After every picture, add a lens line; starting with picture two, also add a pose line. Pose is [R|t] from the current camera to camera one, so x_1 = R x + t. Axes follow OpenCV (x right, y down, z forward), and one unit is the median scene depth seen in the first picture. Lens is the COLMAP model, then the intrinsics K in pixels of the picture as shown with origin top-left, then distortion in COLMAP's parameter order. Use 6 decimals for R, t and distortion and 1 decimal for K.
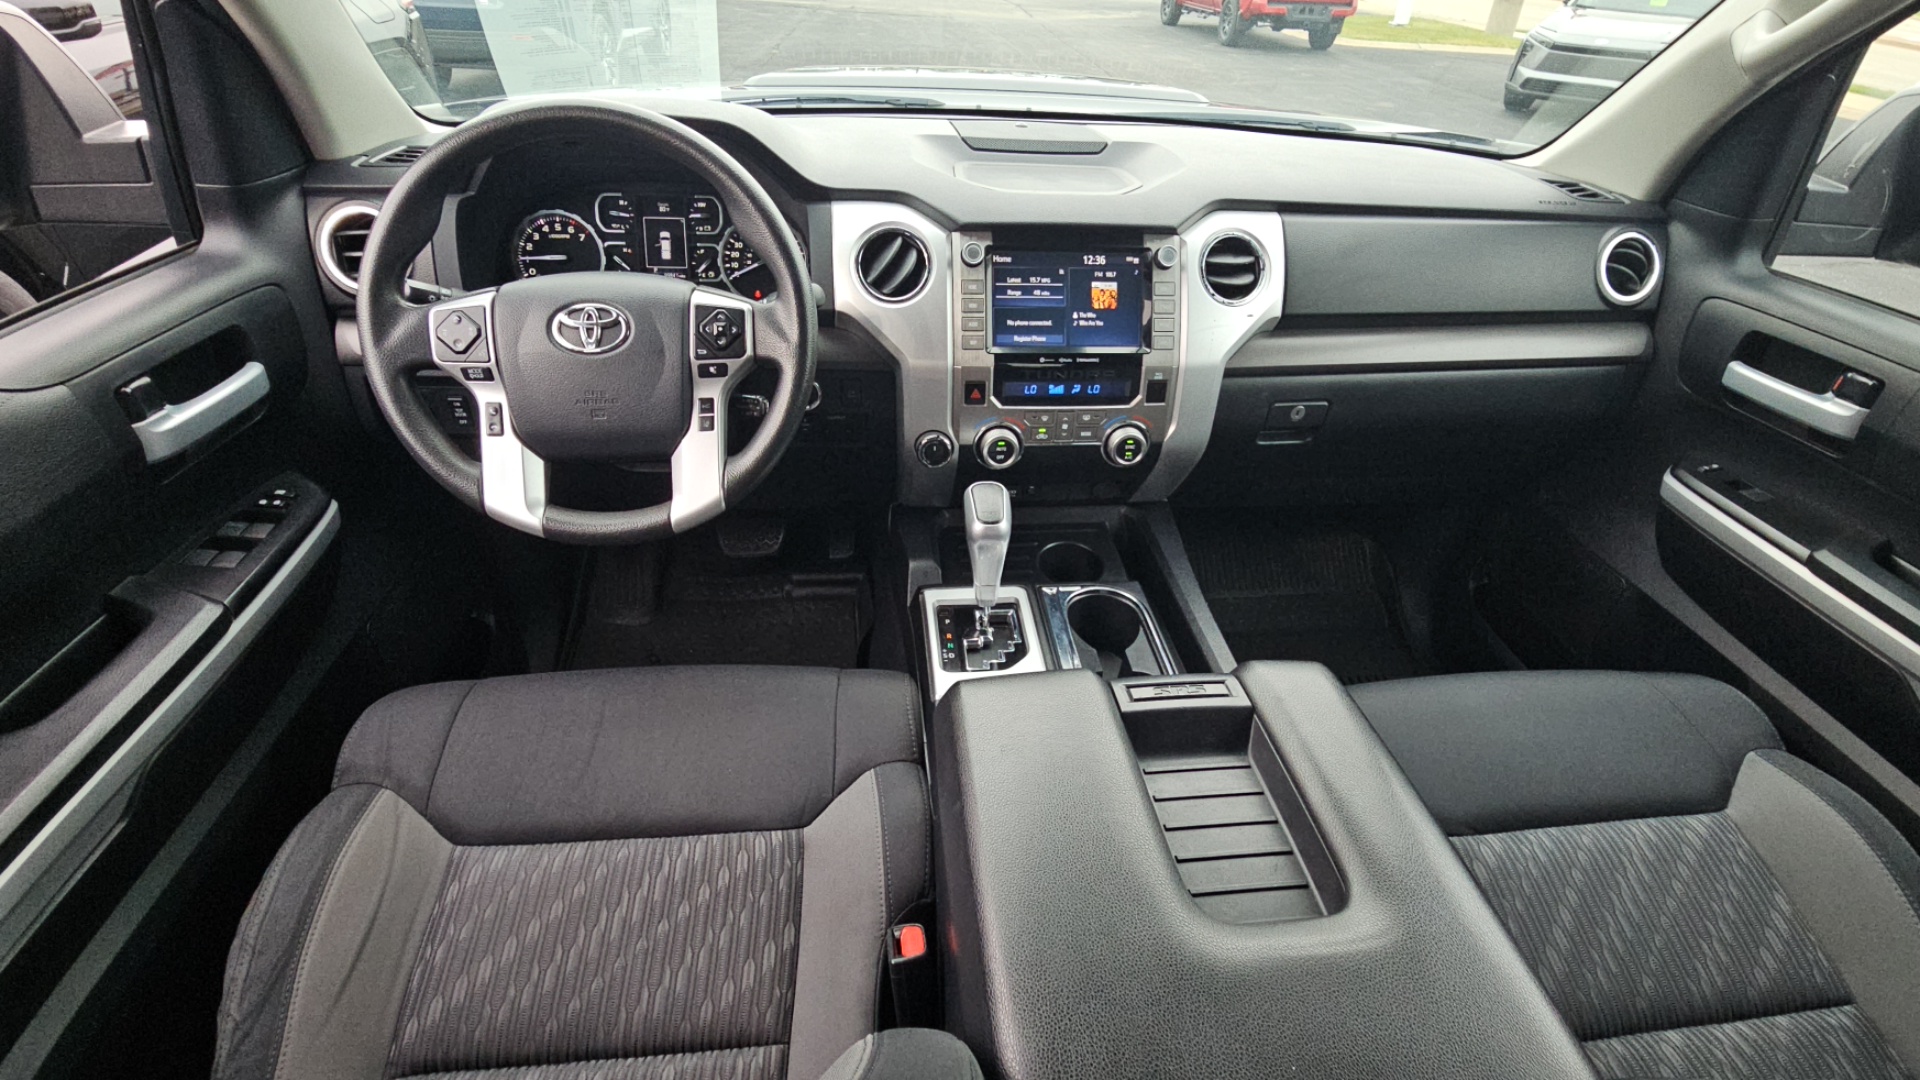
lens RADIAL K [[861.4, 0, 981.9], [0, 861.4, 545.7], [0, 0, 1]] dist [0.008245, -0.006917]
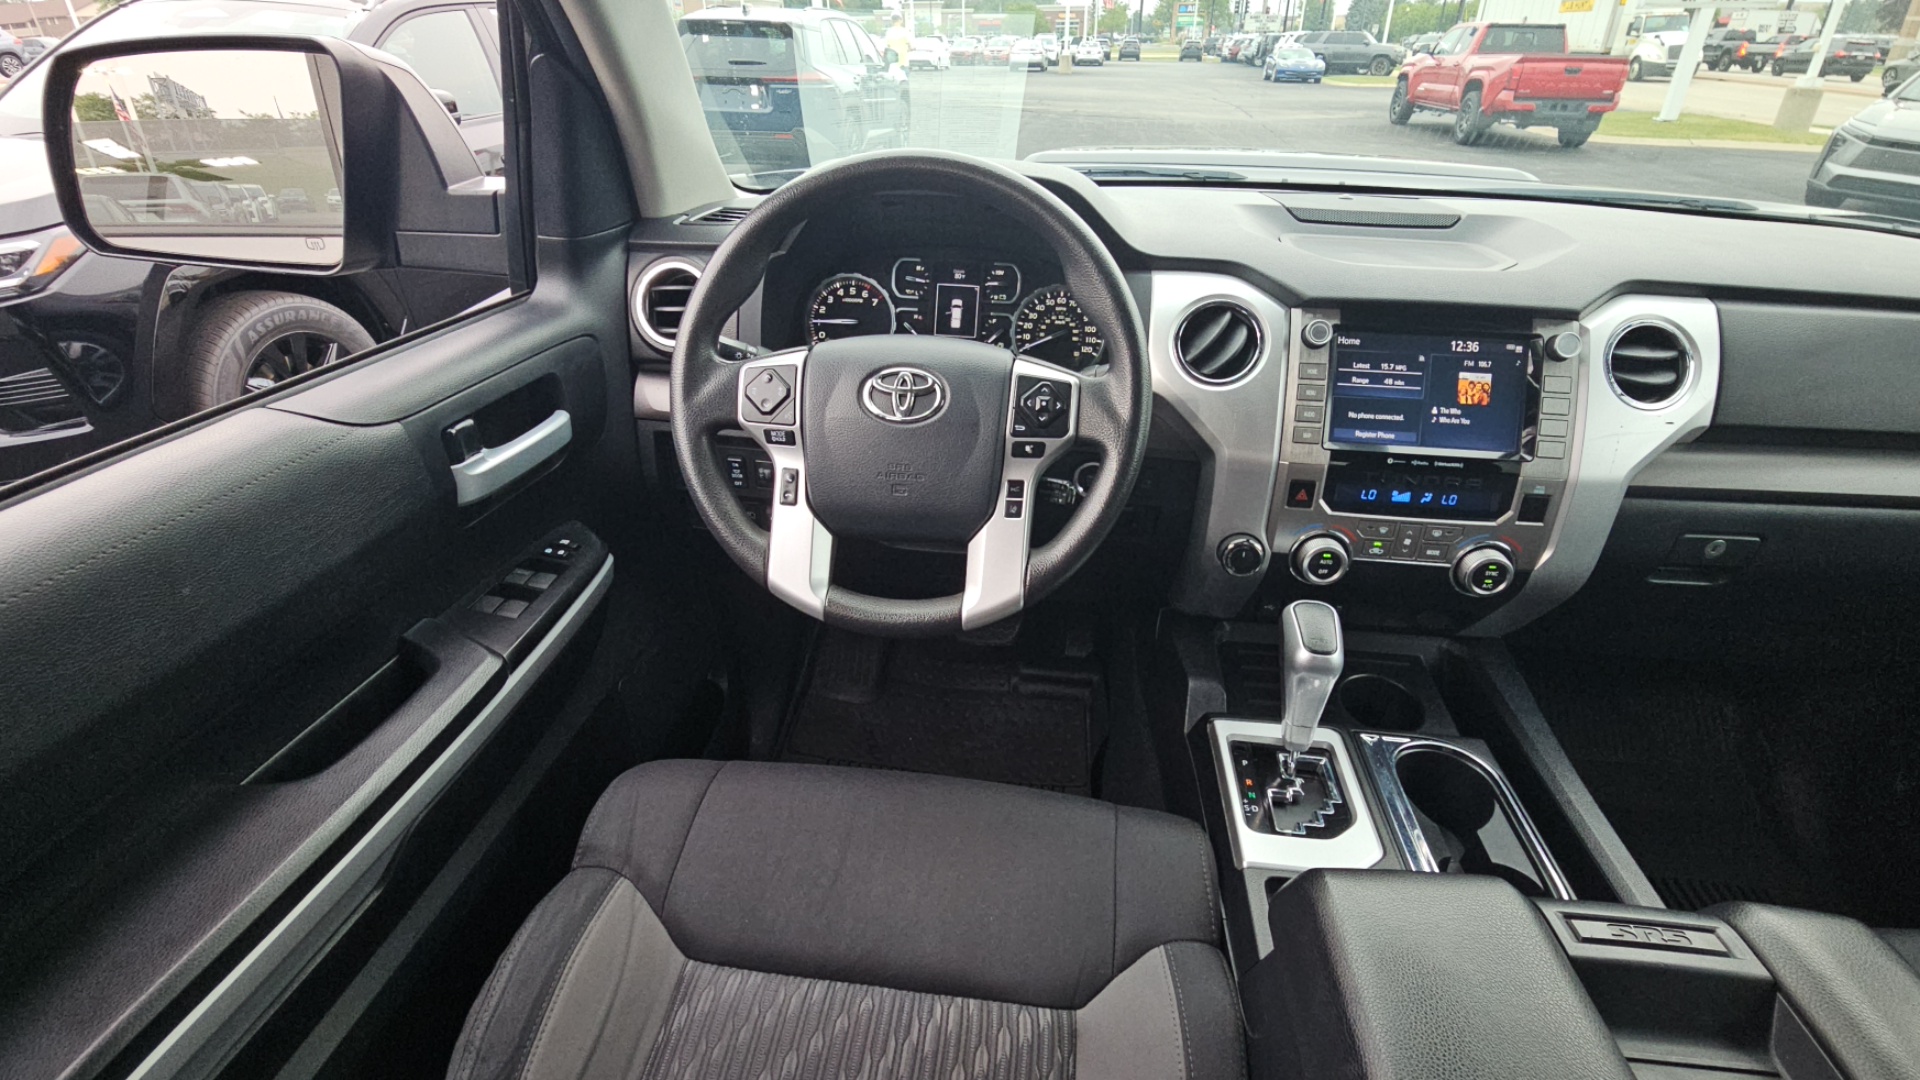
lens RADIAL K [[861.4, 0, 980.5], [0, 861.4, 545.6], [0, 0, 1]] dist [0.008245, -0.006917]
pose [[0.976192, 0.087354, -0.198540, -0.142472], [-0.105280, 0.991090, -0.081585, -0.024754], [0.189644, 0.100545, 0.976691, 0.120499]]
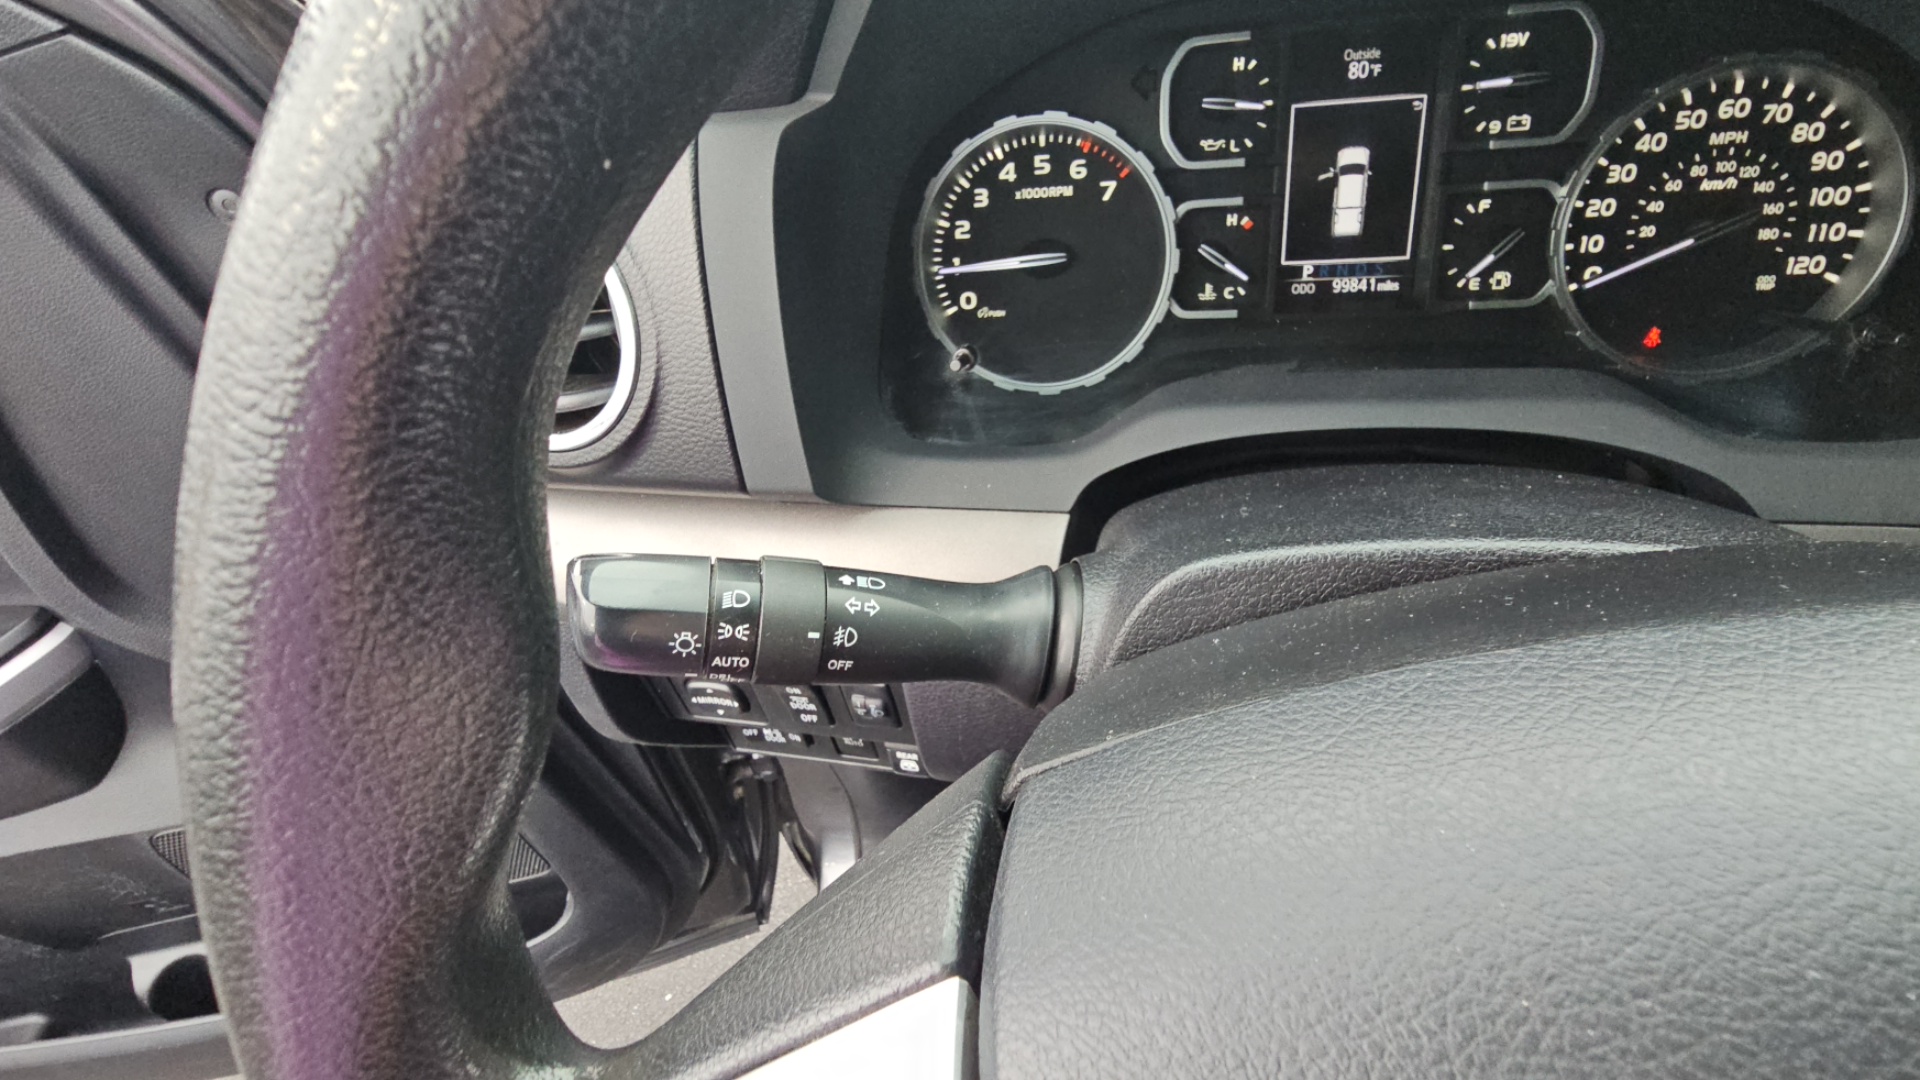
lens RADIAL K [[861.4, 0, 977.6], [0, 861.4, 543.9], [0, 0, 1]] dist [0.008245, -0.006917]
pose [[0.941779, 0.068119, -0.329260, -0.413420], [-0.012112, 0.985500, 0.169243, -0.293813], [0.336014, -0.155401, 0.928948, 0.687899]]
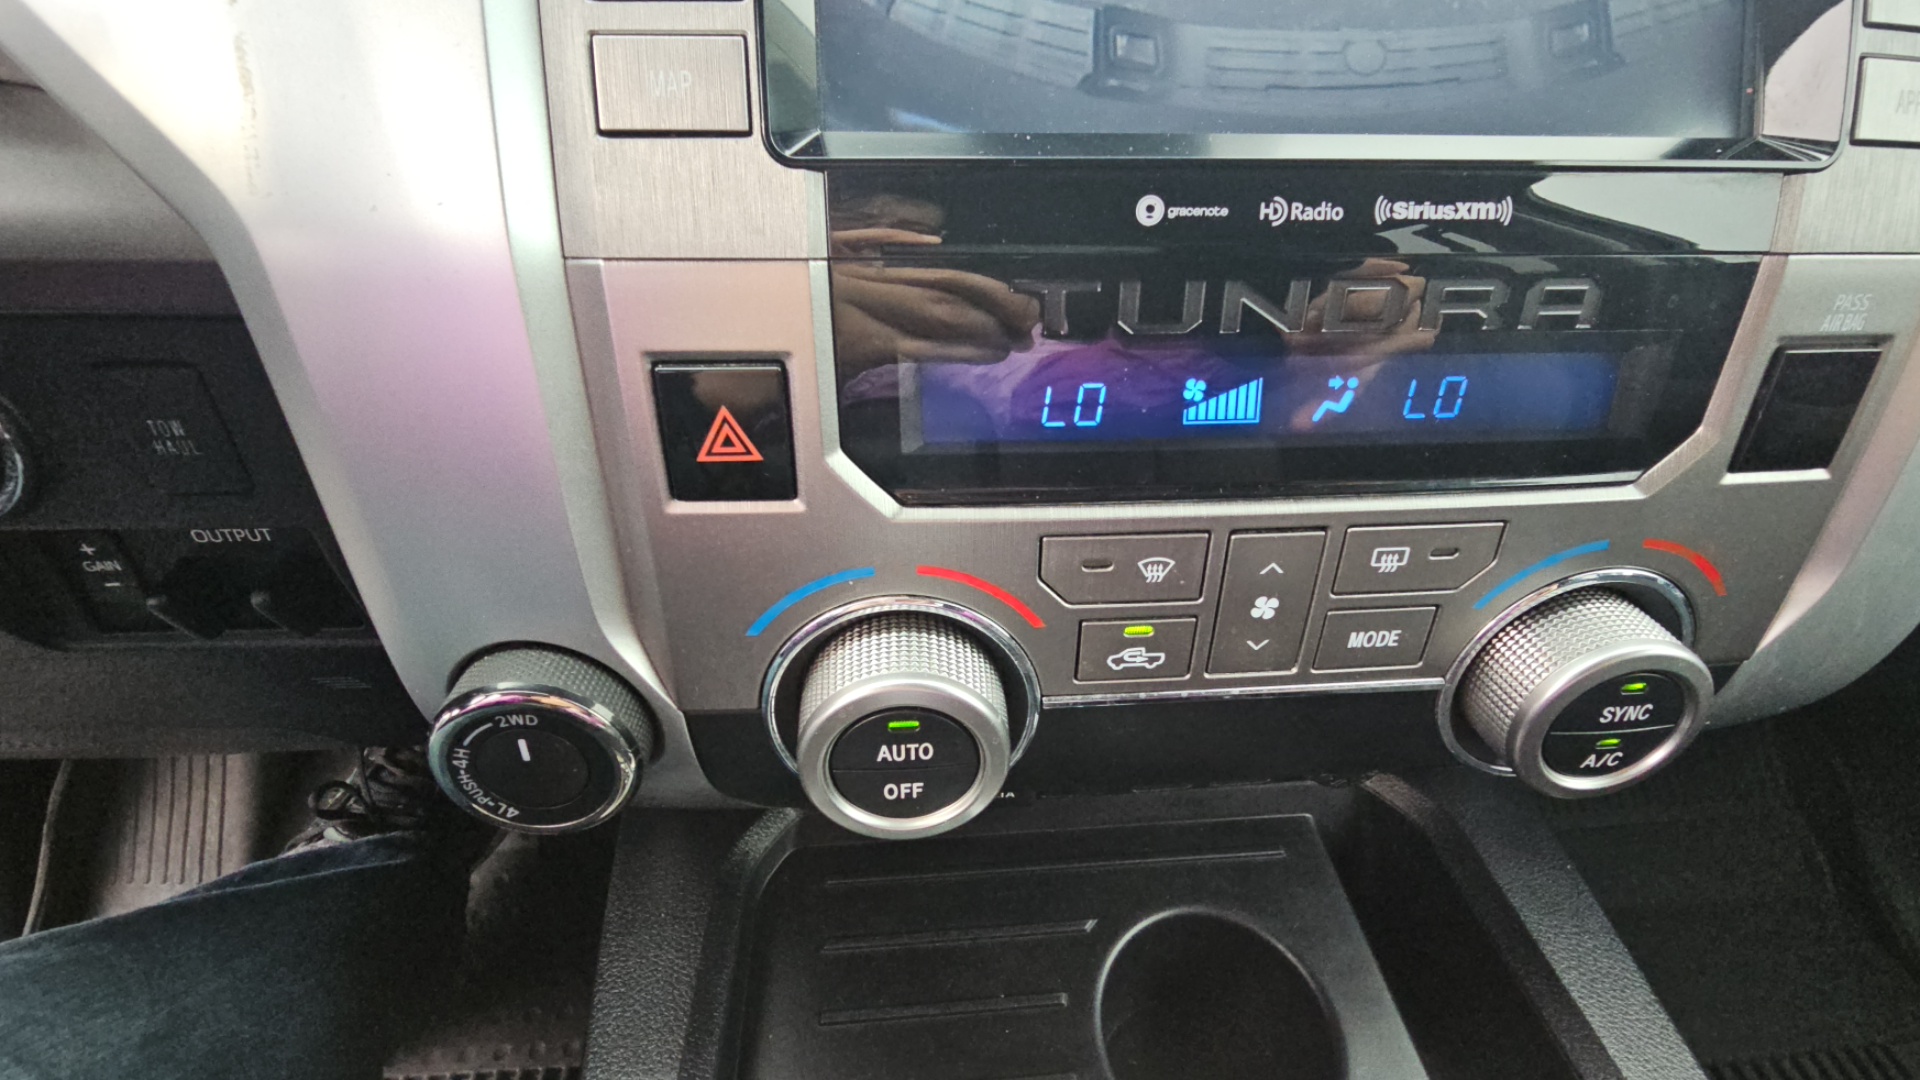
lens RADIAL K [[861.4, 0, 993.2], [0, 861.4, 557.1], [0, 0, 1]] dist [0.008245, -0.006917]
pose [[0.999383, -0.007471, -0.034317, 0.047064], [0.007659, 0.999956, 0.005368, -0.154643], [0.034276, -0.005628, 0.999397, 0.842307]]
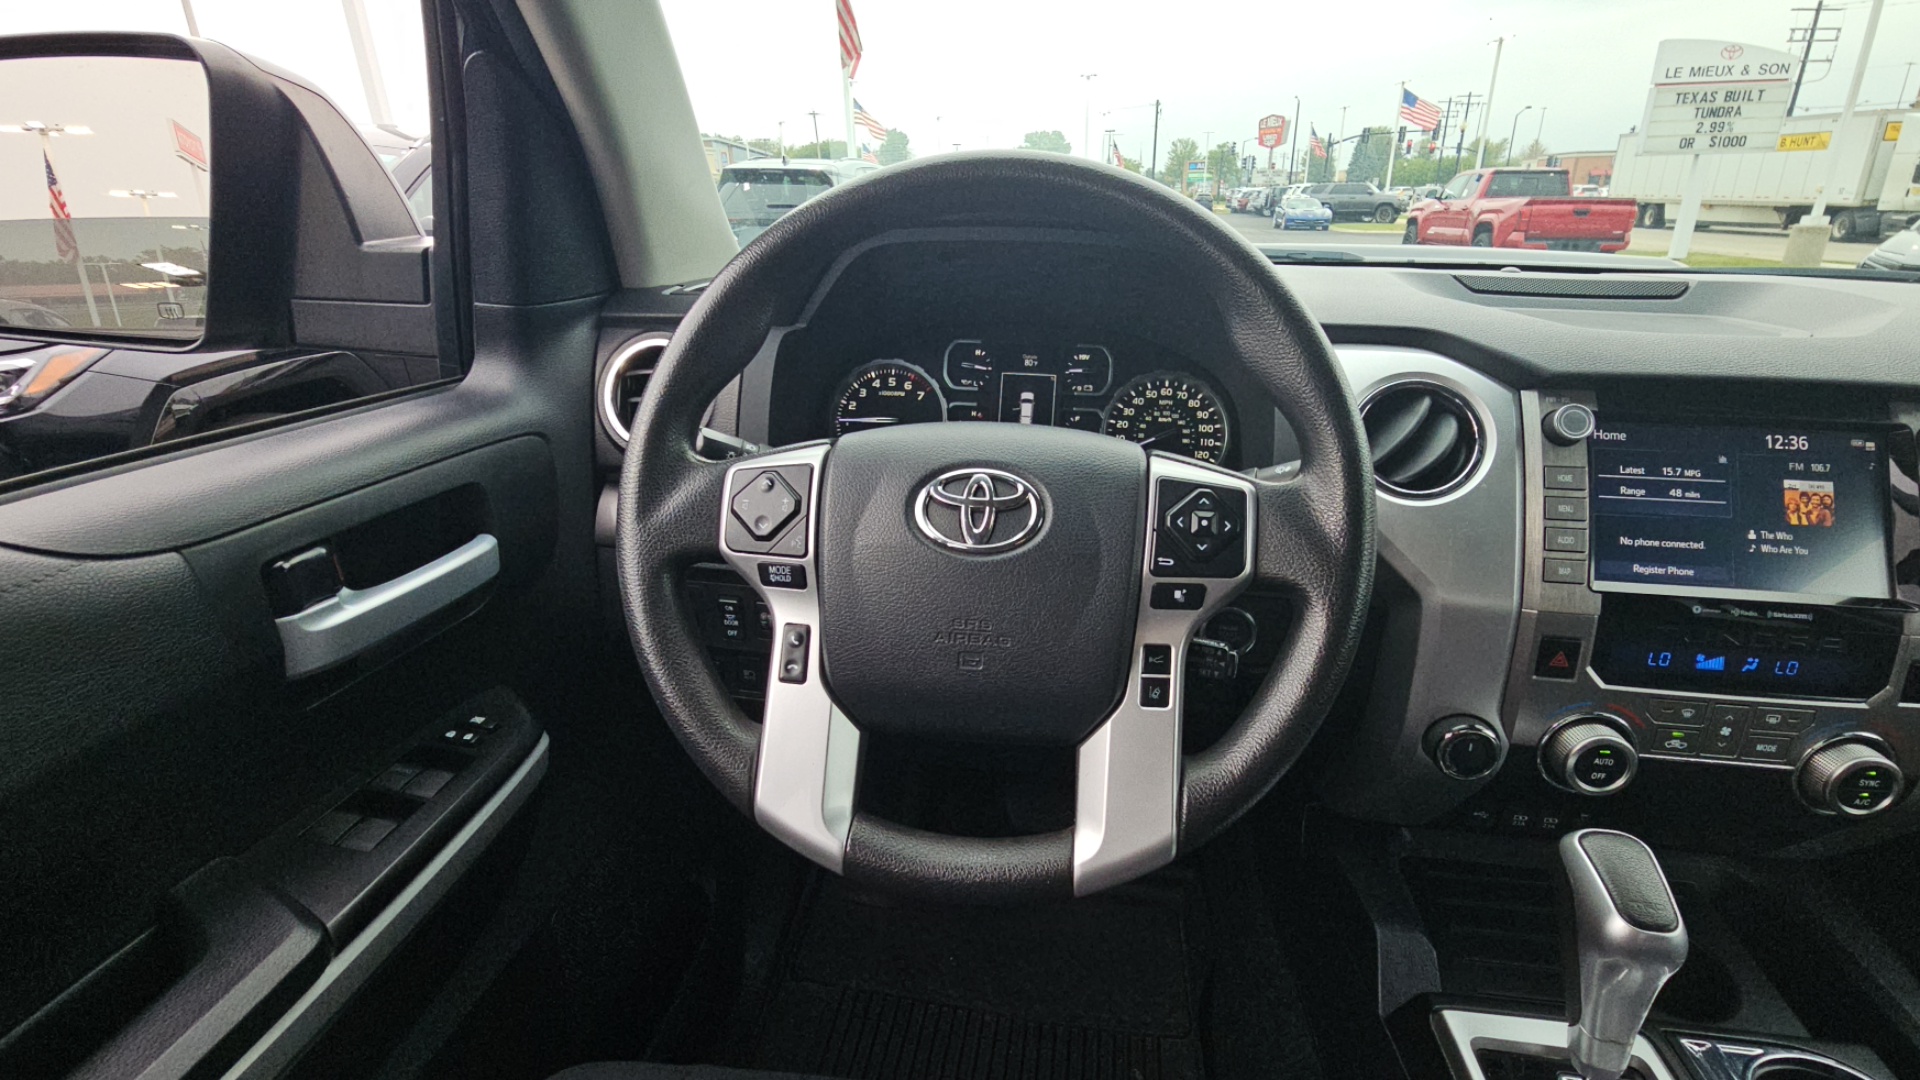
lens RADIAL K [[861.4, 0, 979.9], [0, 861.4, 547.4], [0, 0, 1]] dist [0.008245, -0.006917]
pose [[0.970149, 0.058877, -0.235254, -0.246628], [-0.111958, 0.969253, -0.219120, -0.080716], [0.215119, 0.238918, 0.946912, 0.364834]]
